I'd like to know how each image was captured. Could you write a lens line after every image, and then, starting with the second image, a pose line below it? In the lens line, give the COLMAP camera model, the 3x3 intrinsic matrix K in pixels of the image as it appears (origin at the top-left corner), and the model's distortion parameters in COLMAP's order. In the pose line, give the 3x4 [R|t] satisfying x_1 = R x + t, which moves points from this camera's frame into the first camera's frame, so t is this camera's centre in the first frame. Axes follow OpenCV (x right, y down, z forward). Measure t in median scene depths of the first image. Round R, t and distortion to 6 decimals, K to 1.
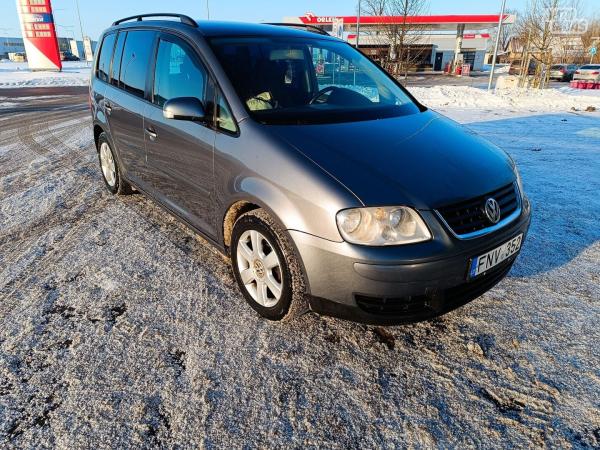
lens RADIAL K [[418.4, 0, 300.0], [0, 418.4, 225.0], [0, 0, 1]] dist [0.007201, -0.005822]
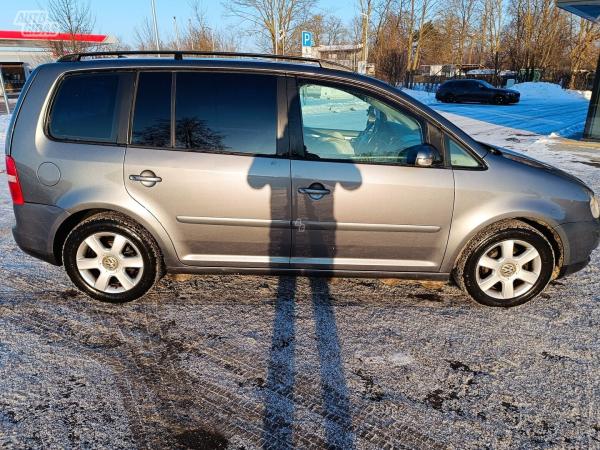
lens RADIAL K [[418.4, 0, 300.0], [0, 418.4, 225.0], [0, 0, 1]] dist [0.007201, -0.005822]
pose [[0.630308, -0.273441, 0.726596, -0.993495], [0.298467, 0.949339, 0.098353, -0.240767], [-0.716680, 0.154872, 0.679989, 0.427775]]
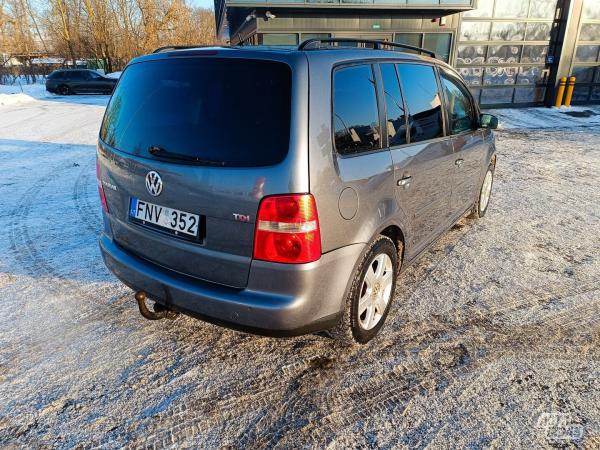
lens RADIAL K [[418.4, 0, 300.0], [0, 418.4, 225.0], [0, 0, 1]] dist [0.007201, -0.005822]
pose [[-0.273113, -0.356083, 0.893652, -1.220136], [0.355858, 0.825675, 0.437752, -0.681500], [-0.893742, 0.437569, -0.098788, 1.498940]]
